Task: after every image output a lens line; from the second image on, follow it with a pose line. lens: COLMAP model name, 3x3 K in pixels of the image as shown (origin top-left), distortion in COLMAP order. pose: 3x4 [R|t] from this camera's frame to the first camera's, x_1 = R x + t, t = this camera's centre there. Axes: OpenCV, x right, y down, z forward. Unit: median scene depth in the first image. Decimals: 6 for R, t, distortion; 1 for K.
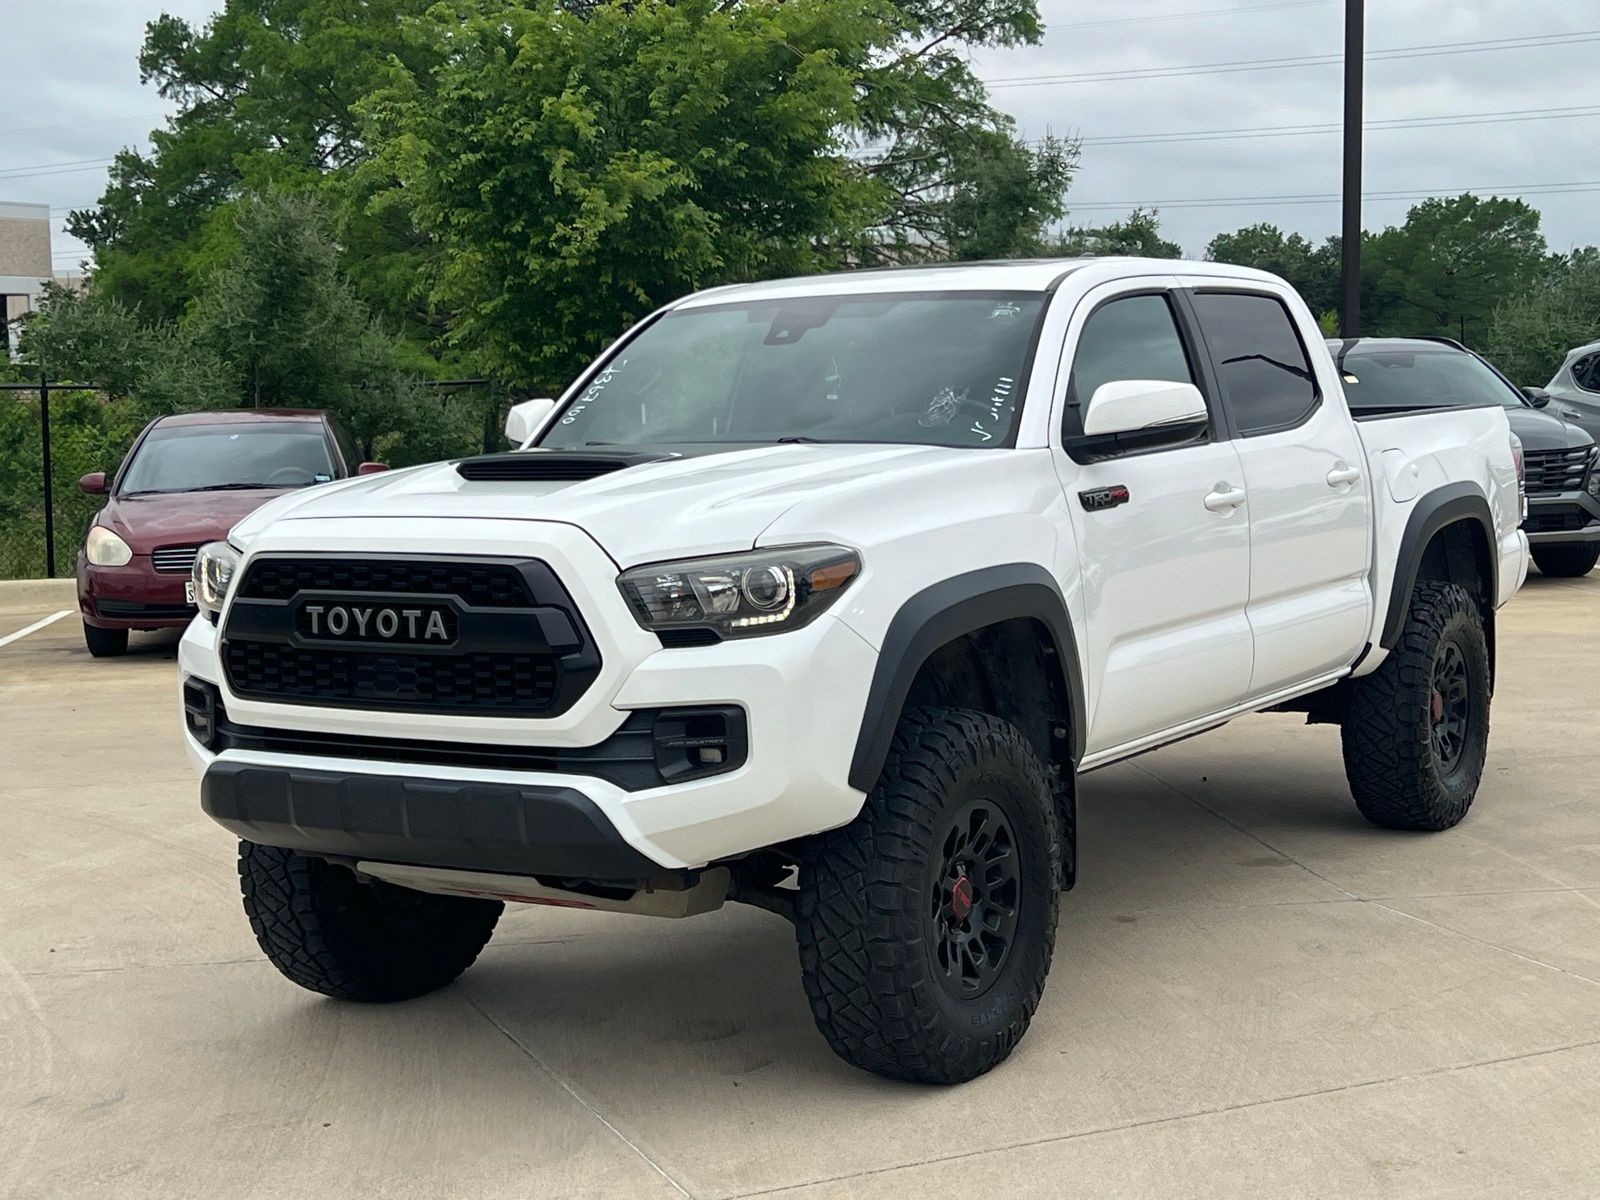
lens RADIAL K [[2398.3, 0, 800.9], [0, 2398.3, 591.8], [0, 0, 1]] dist [0.089385, 0.000000]
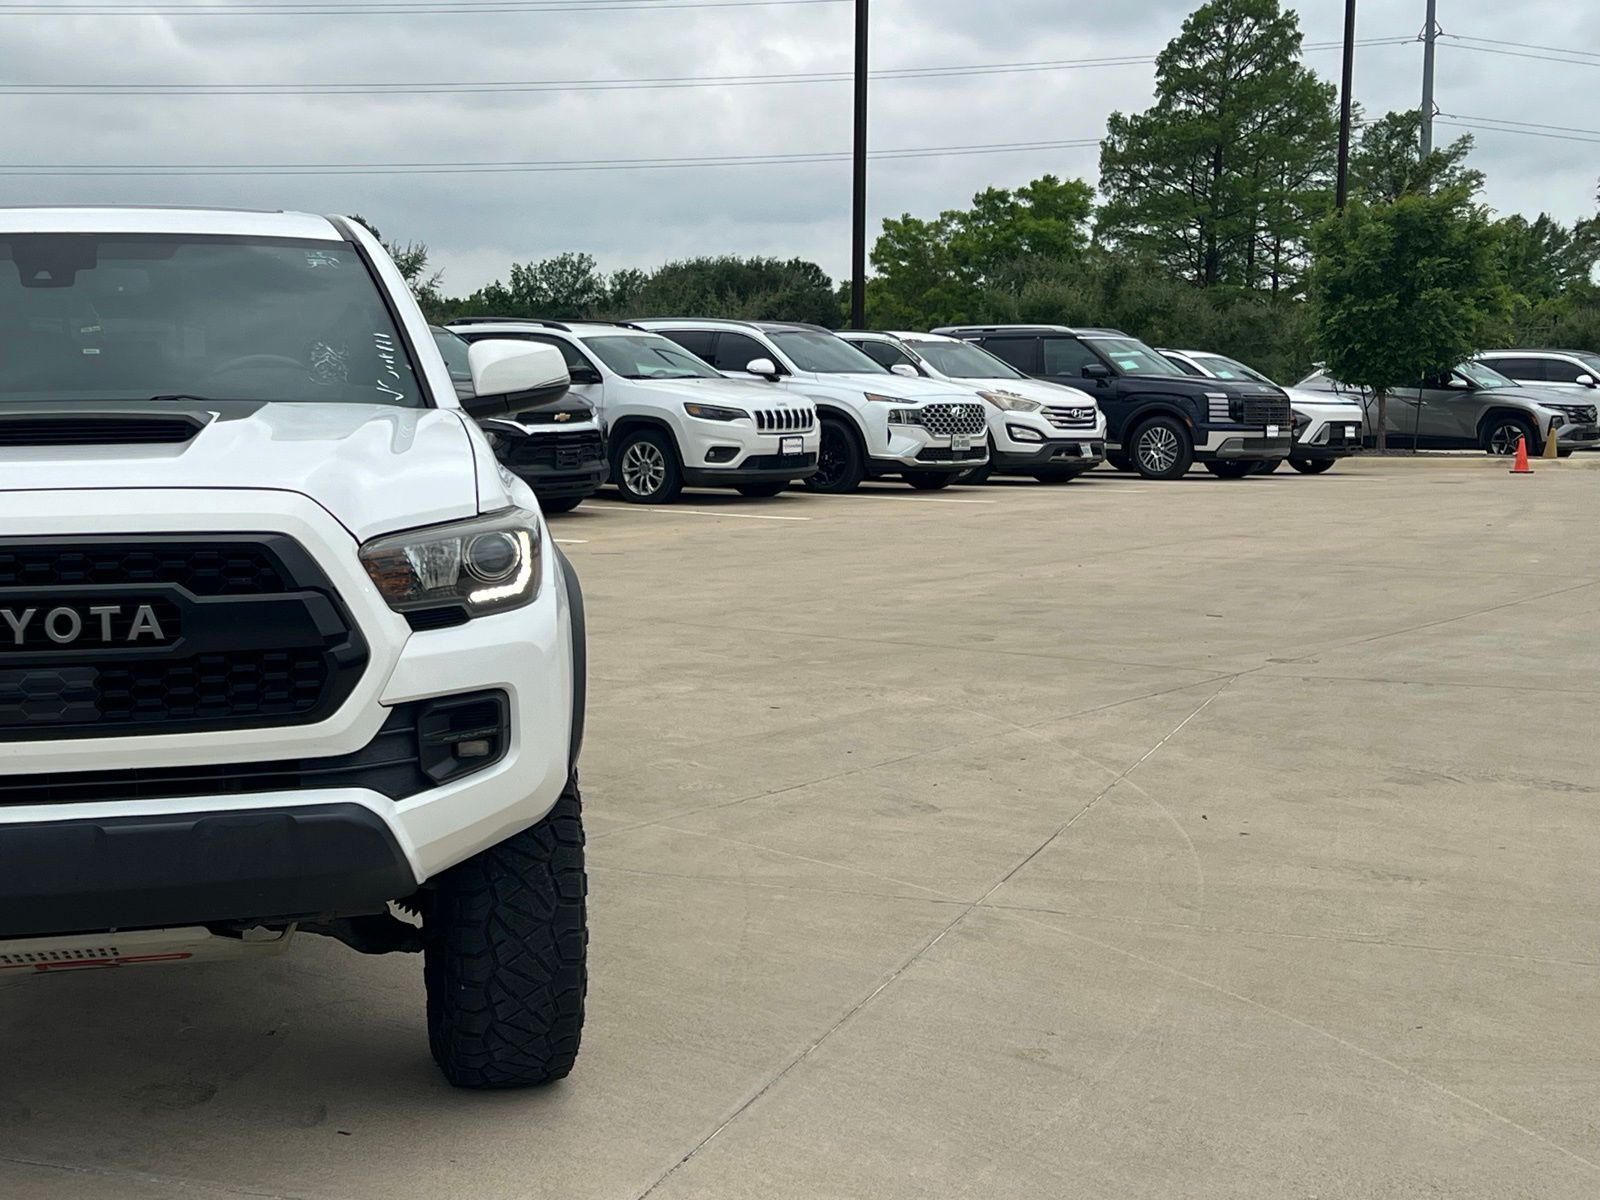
lens RADIAL K [[2398.3, 0, 796.0], [0, 2398.3, 610.0], [0, 0, 1]] dist [0.089385, 0.000000]
pose [[0.710121, -0.057778, 0.701705, -0.558974], [0.050099, 0.998248, 0.031495, -0.004649], [-0.702295, 0.012790, 0.711771, 0.278219]]
